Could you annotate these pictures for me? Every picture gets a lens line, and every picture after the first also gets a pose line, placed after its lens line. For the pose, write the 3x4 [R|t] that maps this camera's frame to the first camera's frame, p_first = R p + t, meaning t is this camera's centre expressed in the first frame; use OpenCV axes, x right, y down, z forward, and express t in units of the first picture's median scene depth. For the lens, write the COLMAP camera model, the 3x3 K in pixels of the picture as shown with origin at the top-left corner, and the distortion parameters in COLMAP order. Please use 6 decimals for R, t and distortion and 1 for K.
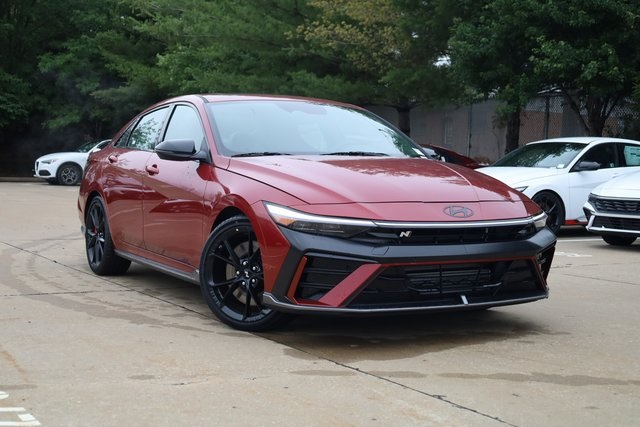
lens RADIAL K [[919.7, 0, 321.1], [0, 919.7, 215.7], [0, 0, 1]] dist [0.048053, 0.000000]
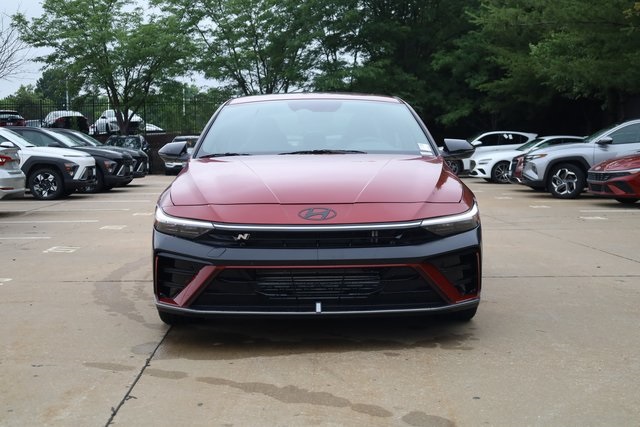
lens RADIAL K [[919.7, 0, 320.9], [0, 919.7, 211.2], [0, 0, 1]] dist [0.048053, 0.000000]
pose [[0.886706, 0.006922, -0.462281, 0.535660], [-0.004378, 0.999969, 0.006574, -0.012130], [0.462312, -0.003806, 0.886709, 0.146343]]
